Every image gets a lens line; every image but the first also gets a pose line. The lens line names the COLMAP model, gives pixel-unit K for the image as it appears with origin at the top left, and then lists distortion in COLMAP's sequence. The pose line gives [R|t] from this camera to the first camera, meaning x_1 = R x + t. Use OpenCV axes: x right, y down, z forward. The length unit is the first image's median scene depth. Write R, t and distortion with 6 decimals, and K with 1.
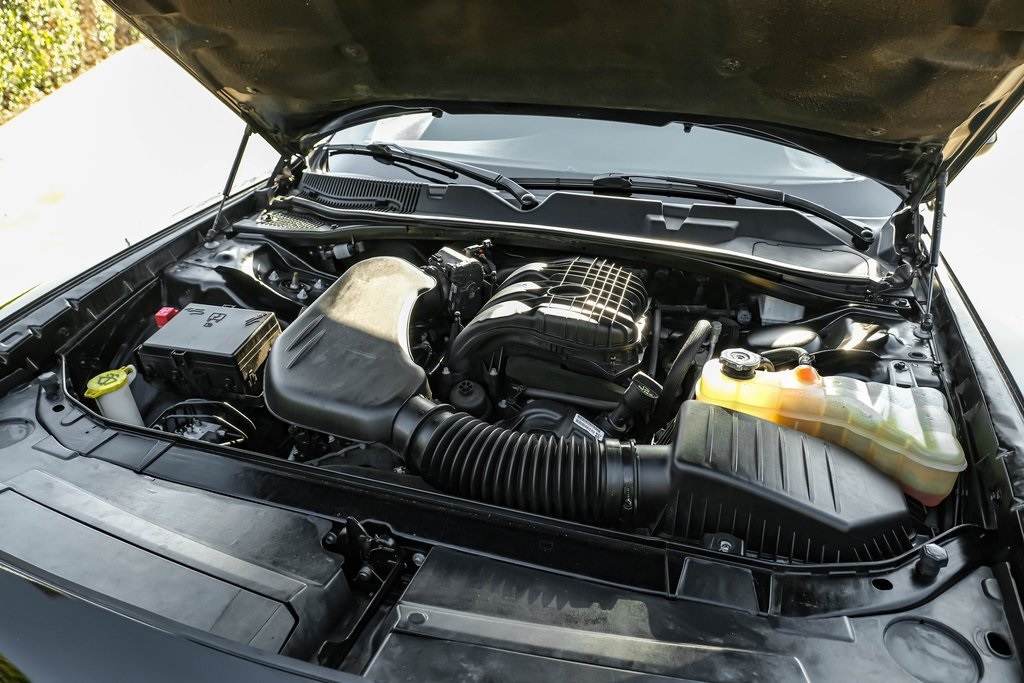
lens RADIAL K [[678.0, 0, 490.3], [0, 678.0, 334.5], [0, 0, 1]] dist [-0.029927, 0.001851]
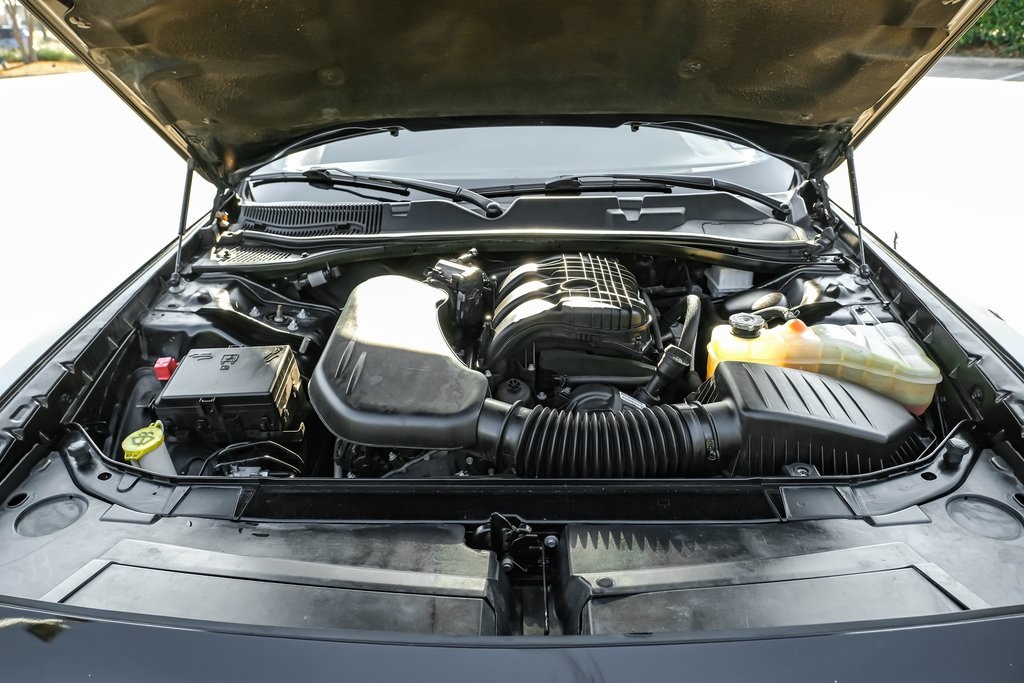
lens RADIAL K [[678.0, 0, 501.3], [0, 678.0, 345.0], [0, 0, 1]] dist [-0.029927, 0.001851]
pose [[0.962529, -0.146331, 0.228308, -0.260748], [0.147802, 0.988959, 0.010738, 0.001975], [-0.227359, 0.023409, 0.973530, -0.020260]]
